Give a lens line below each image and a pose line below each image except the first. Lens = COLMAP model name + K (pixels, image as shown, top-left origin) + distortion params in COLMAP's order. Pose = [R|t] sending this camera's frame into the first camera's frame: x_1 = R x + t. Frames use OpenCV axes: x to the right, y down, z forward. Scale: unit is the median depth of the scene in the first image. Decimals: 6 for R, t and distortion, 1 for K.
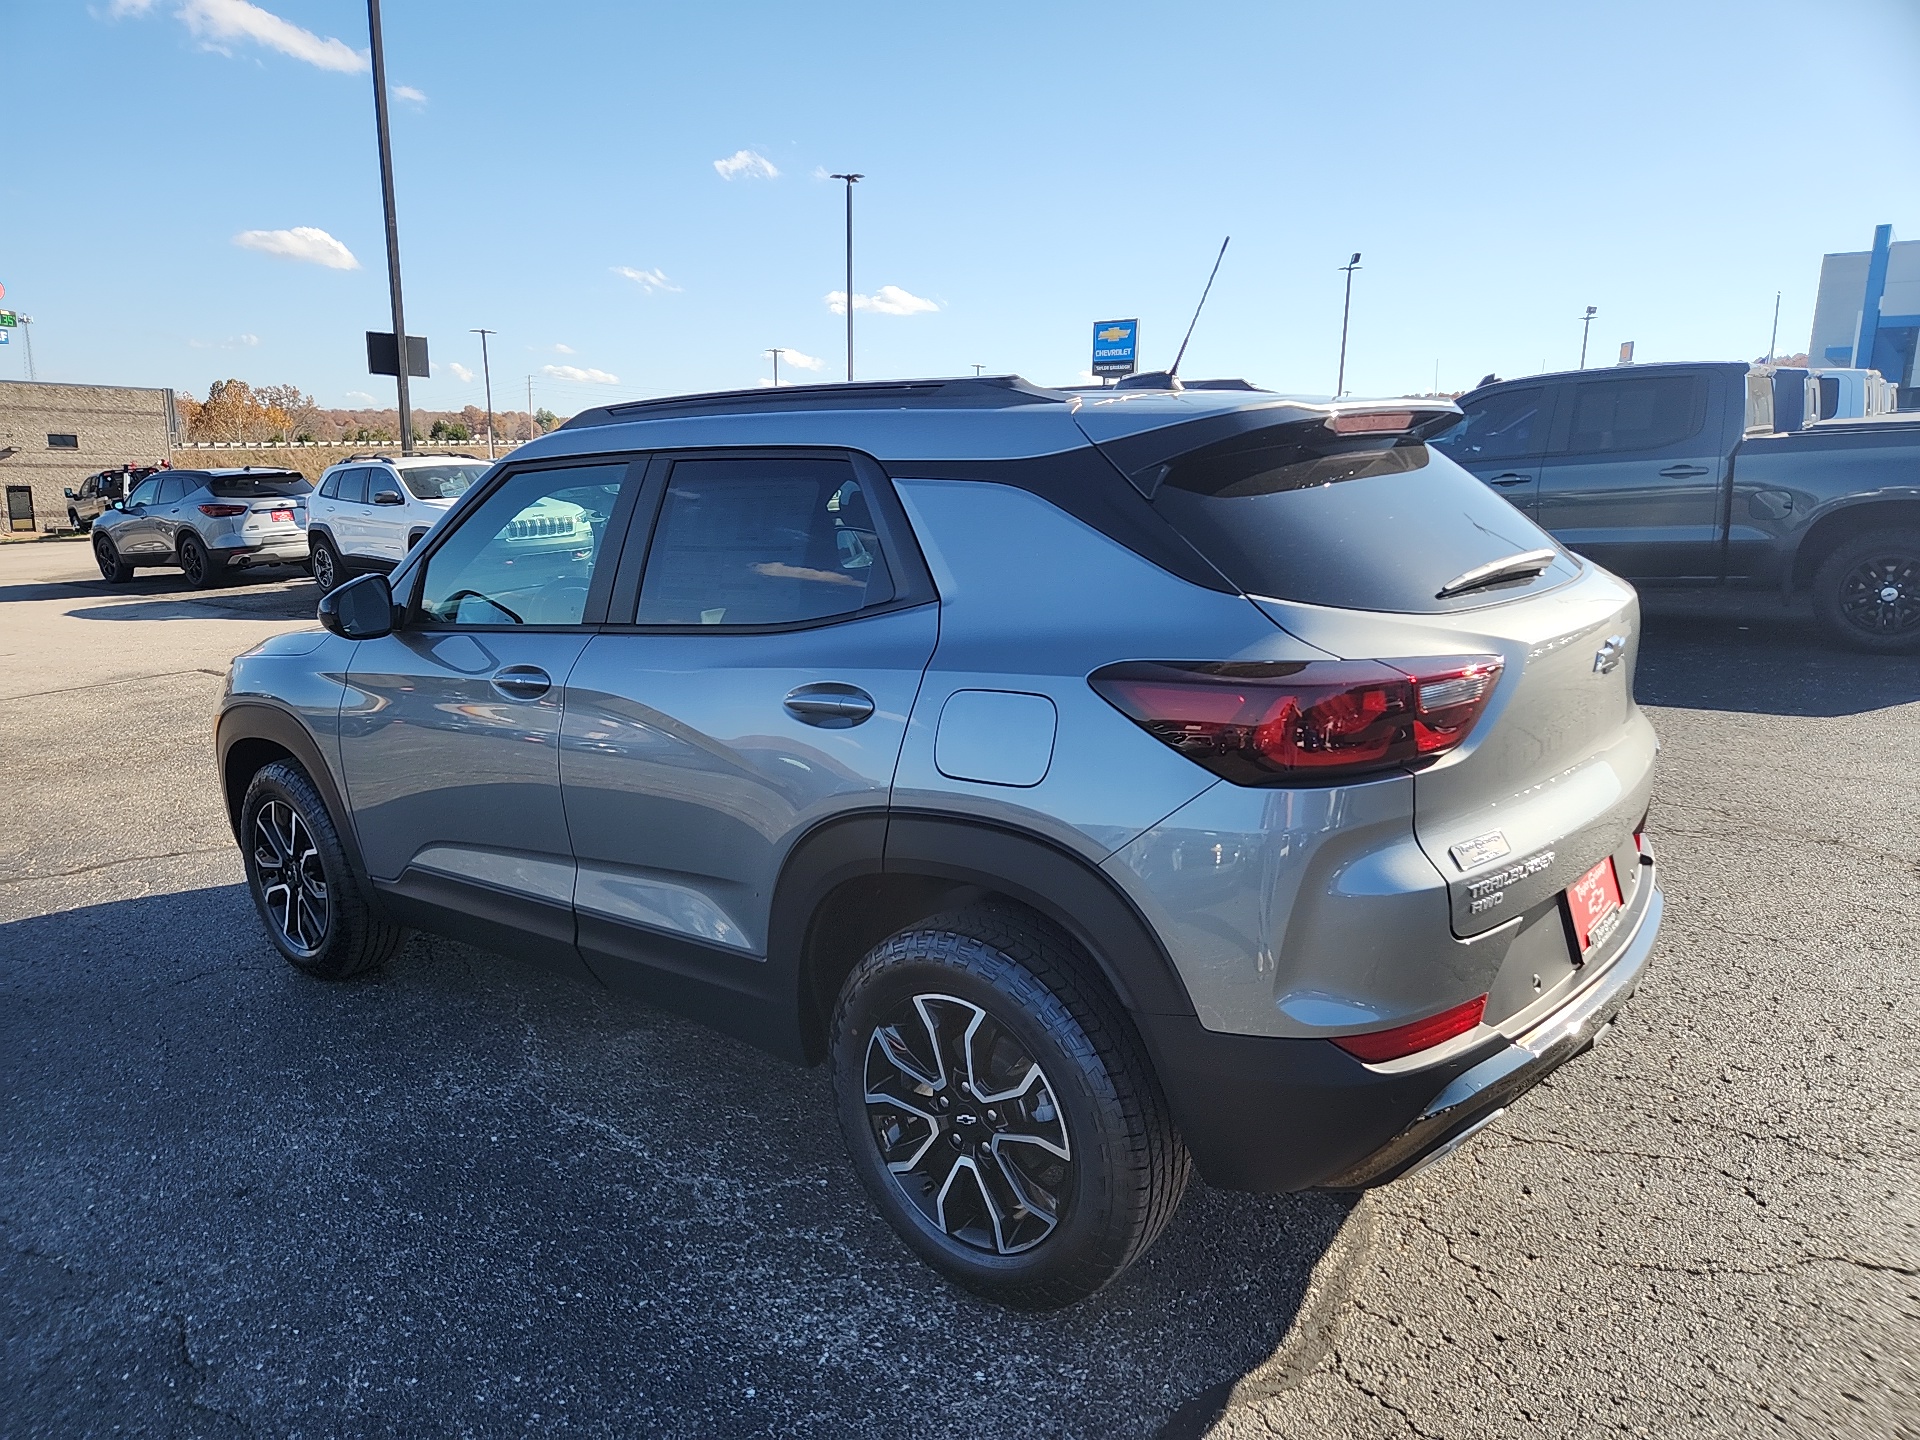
lens RADIAL K [[1253.0, 0, 935.3], [0, 1253.0, 718.8], [0, 0, 1]] dist [0.042939, -0.042921]
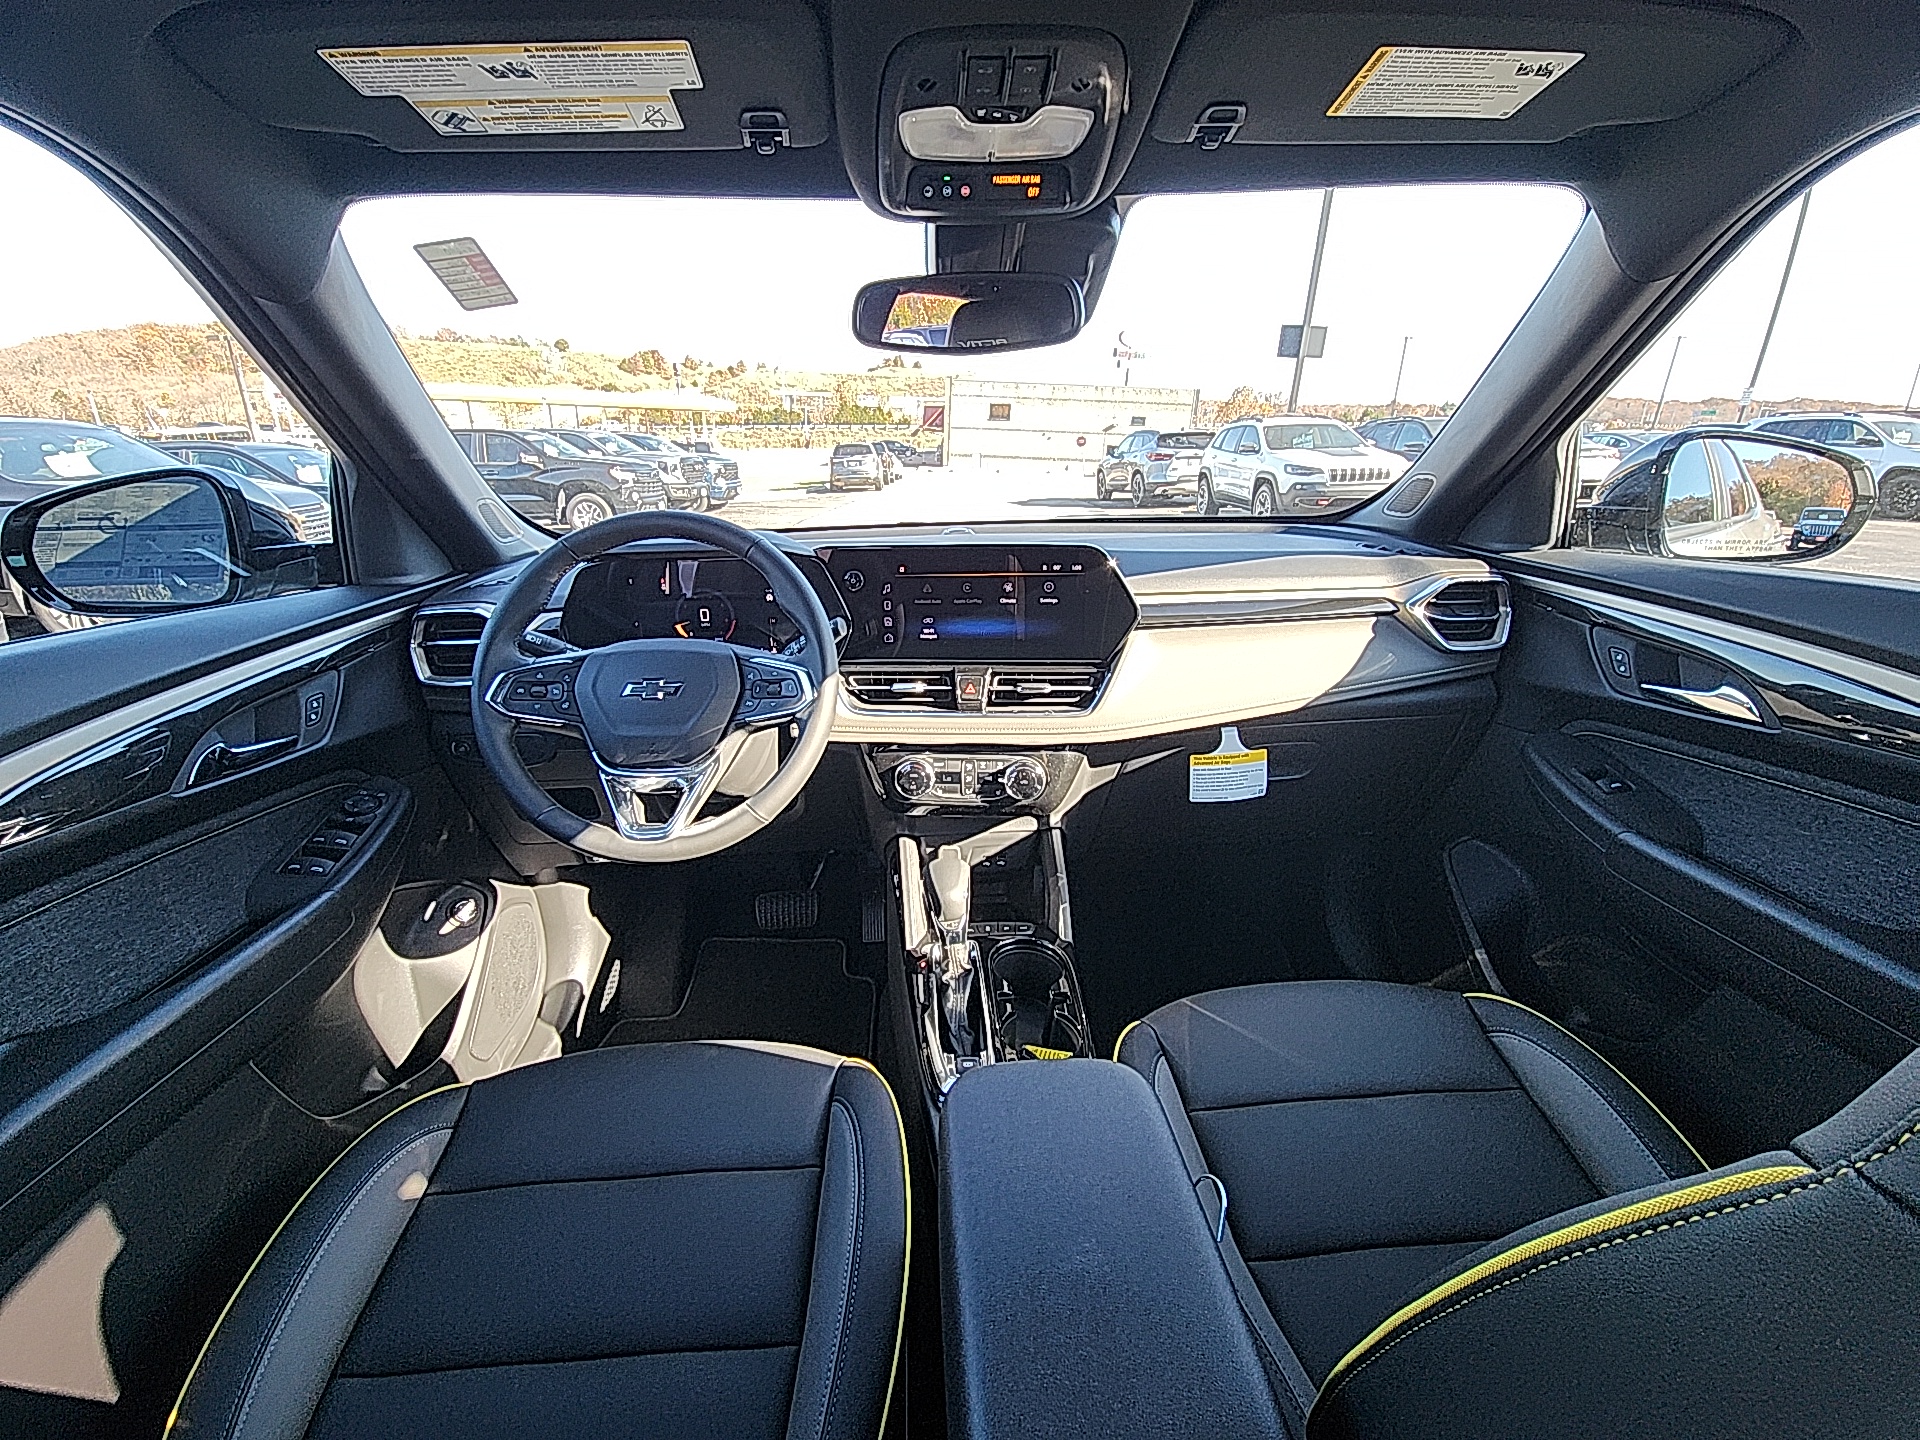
lens RADIAL K [[770.9, 0, 949.5], [0, 770.9, 705.2], [0, 0, 1]] dist [0.008017, -0.006024]
pose [[0.673599, 0.257453, -0.692807, -0.012448], [-0.162614, 0.966025, 0.200878, -0.021518], [0.720986, -0.022651, 0.692579, 0.166743]]
